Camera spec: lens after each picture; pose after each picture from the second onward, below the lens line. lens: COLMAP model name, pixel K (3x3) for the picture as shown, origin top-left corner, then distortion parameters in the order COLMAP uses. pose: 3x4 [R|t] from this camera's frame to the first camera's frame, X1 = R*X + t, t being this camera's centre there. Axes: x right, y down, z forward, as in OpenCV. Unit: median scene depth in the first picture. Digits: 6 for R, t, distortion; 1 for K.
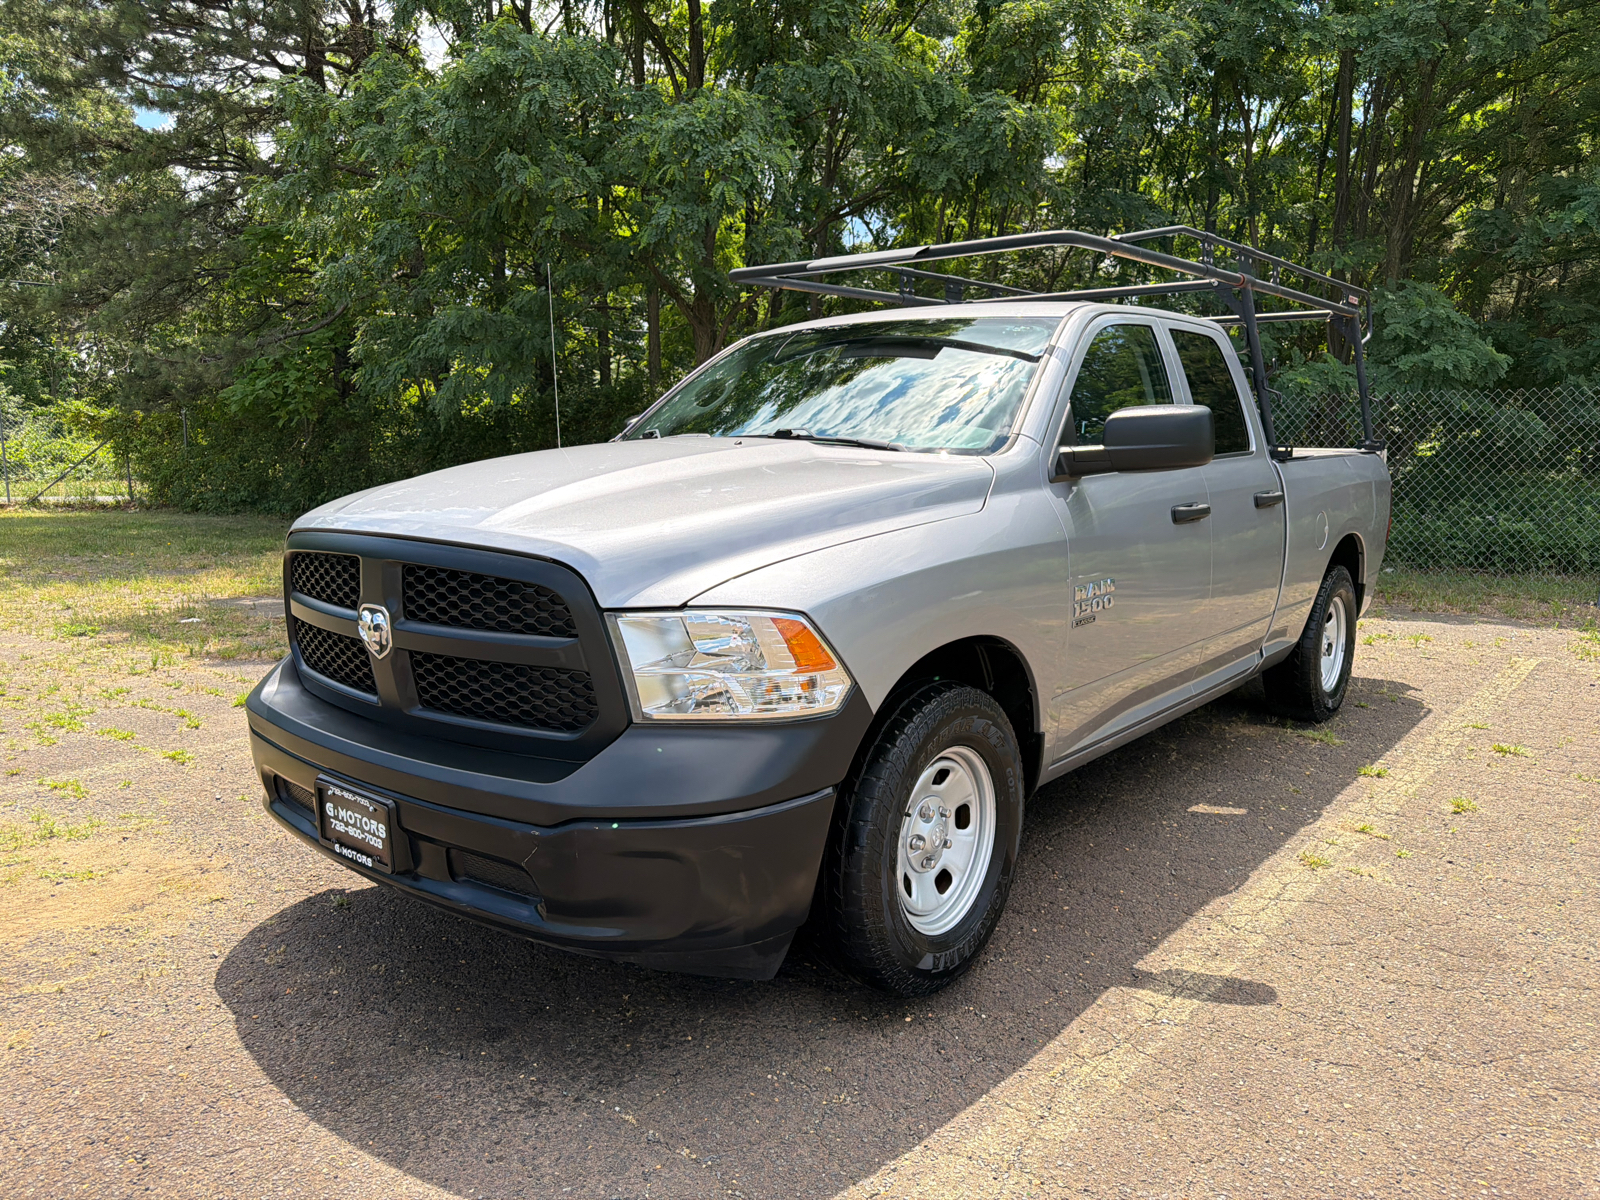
lens RADIAL K [[1149.4, 0, 804.0], [0, 1149.4, 616.4], [0, 0, 1]] dist [0.047106, -0.053761]
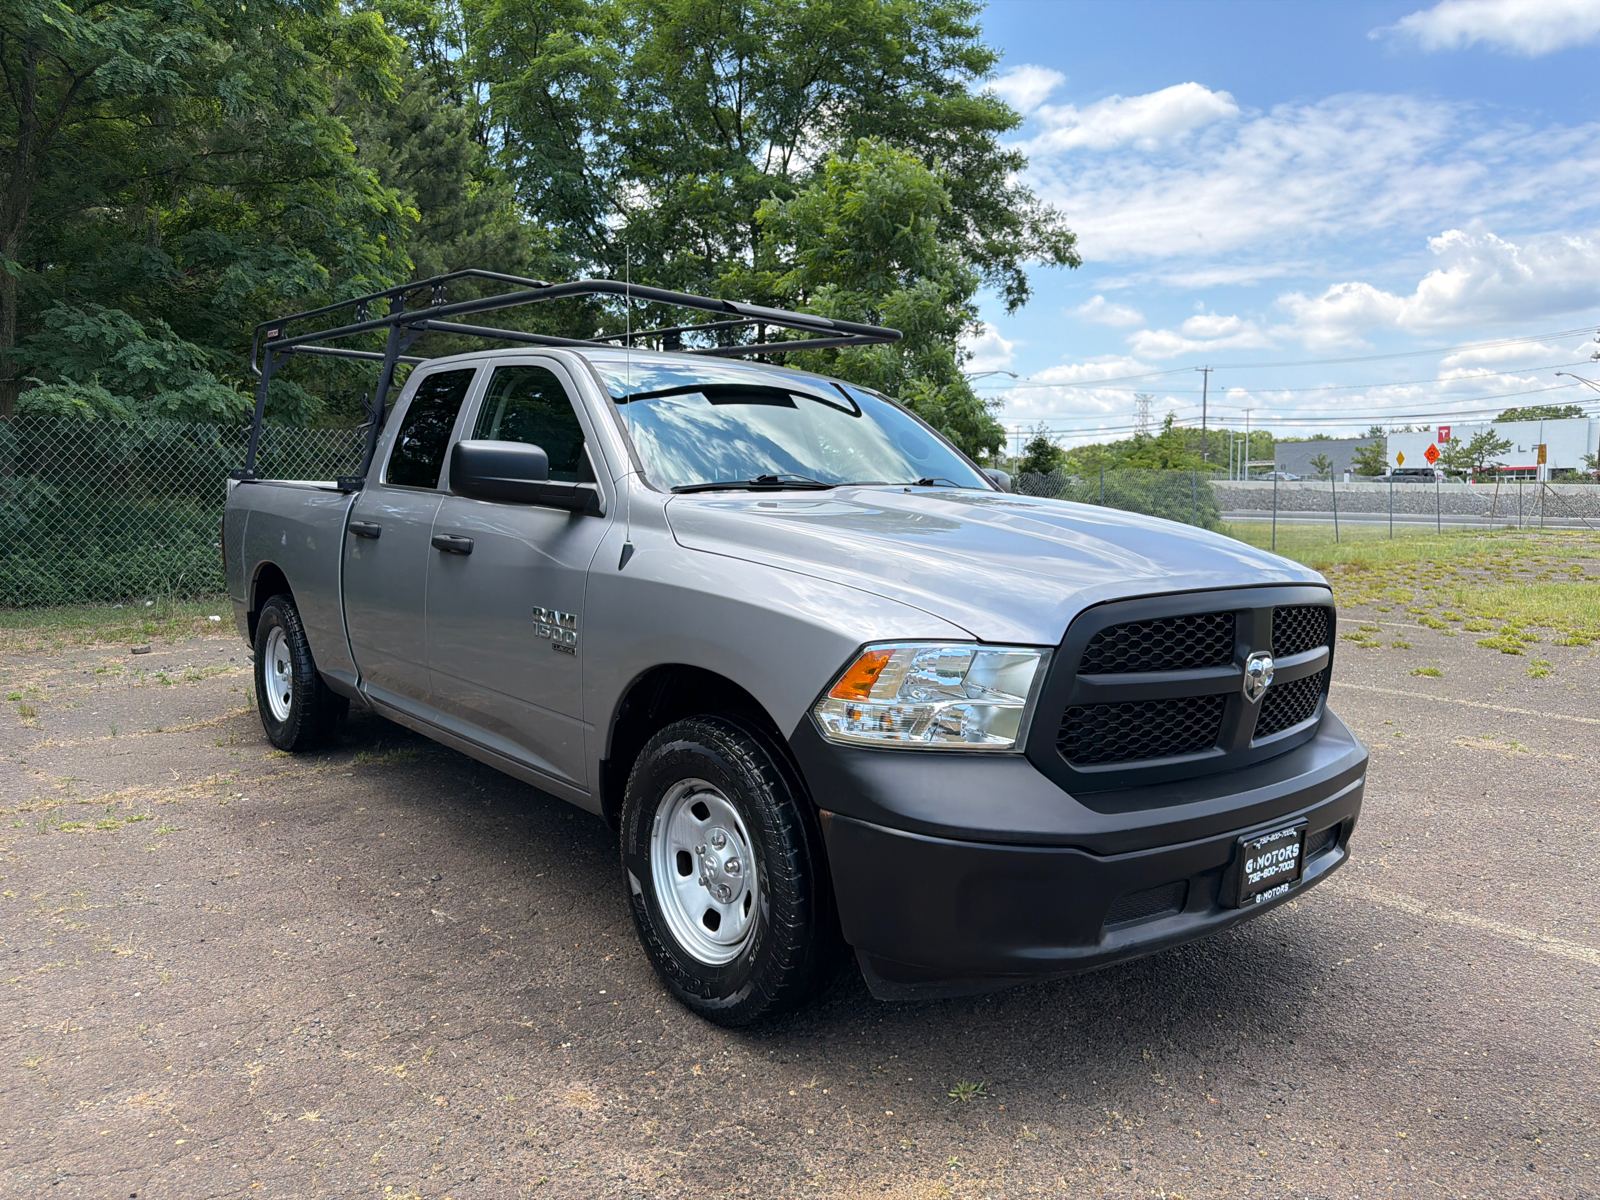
lens RADIAL K [[1159.6, 0, 794.6], [0, 1159.6, 610.9], [0, 0, 1]] dist [0.018174, -0.013387]
pose [[0.162955, -0.098534, 0.981701, -1.240941], [0.122516, 0.989320, 0.078962, -0.153426], [-0.978997, 0.107406, 0.173287, 1.027748]]
